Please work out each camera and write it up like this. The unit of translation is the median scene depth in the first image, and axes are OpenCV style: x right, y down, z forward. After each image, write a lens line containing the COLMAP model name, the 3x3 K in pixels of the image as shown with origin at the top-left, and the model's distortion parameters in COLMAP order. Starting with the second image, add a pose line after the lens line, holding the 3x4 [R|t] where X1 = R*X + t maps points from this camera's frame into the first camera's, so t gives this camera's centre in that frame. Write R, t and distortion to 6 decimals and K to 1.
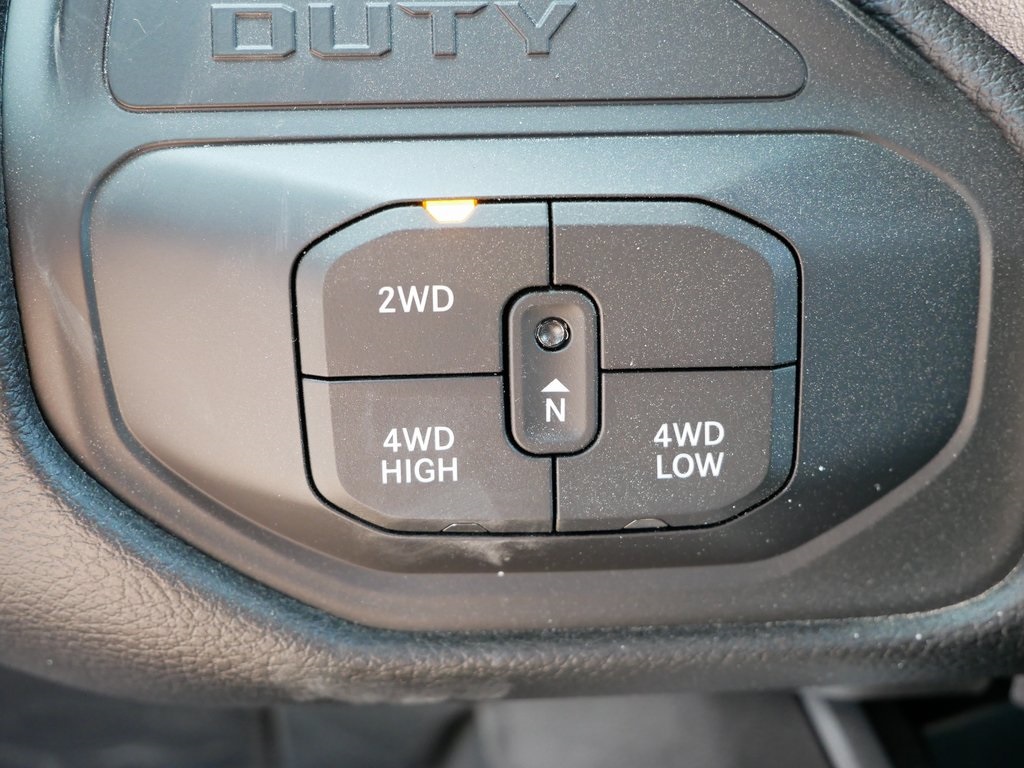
lens RADIAL K [[1513.7, 0, 511.7], [0, 1513.7, 383.0], [0, 0, 1]] dist [0.018512, 0.000000]
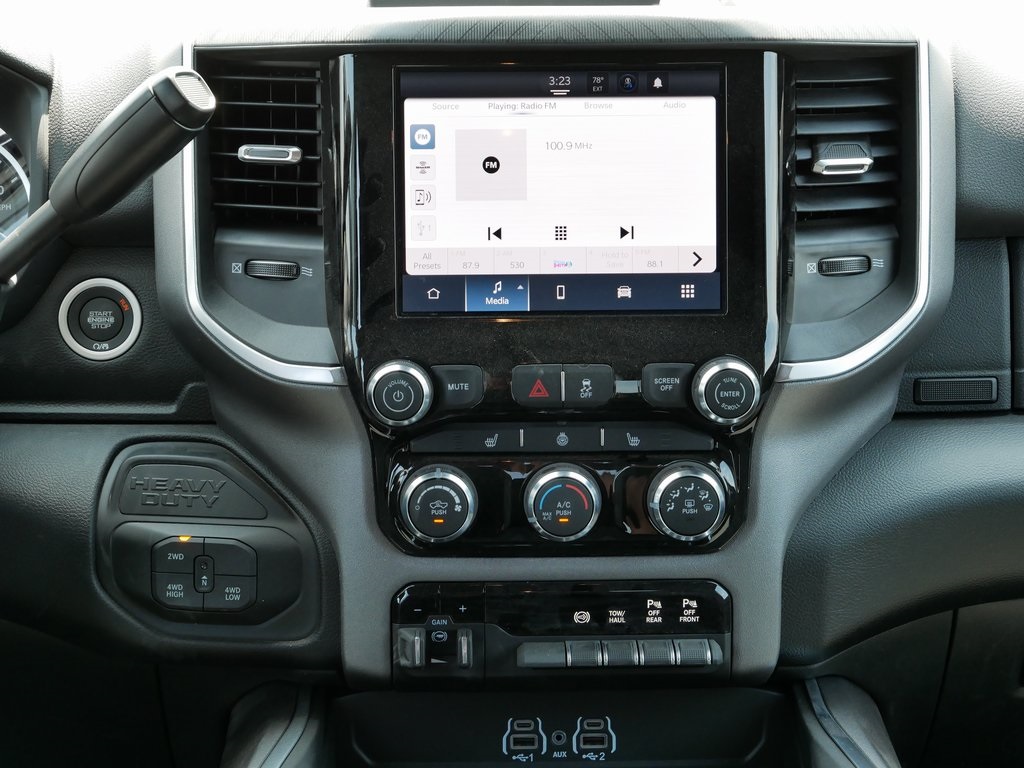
lens RADIAL K [[2198.0, 0, 507.6], [0, 2198.0, 382.1], [0, 0, 1]] dist [0.057312, 0.000000]
pose [[0.988194, 0.049017, -0.145152, 1.885475], [-0.078213, 0.976079, -0.202860, 0.709669], [0.131736, 0.211818, 0.968390, -5.511493]]
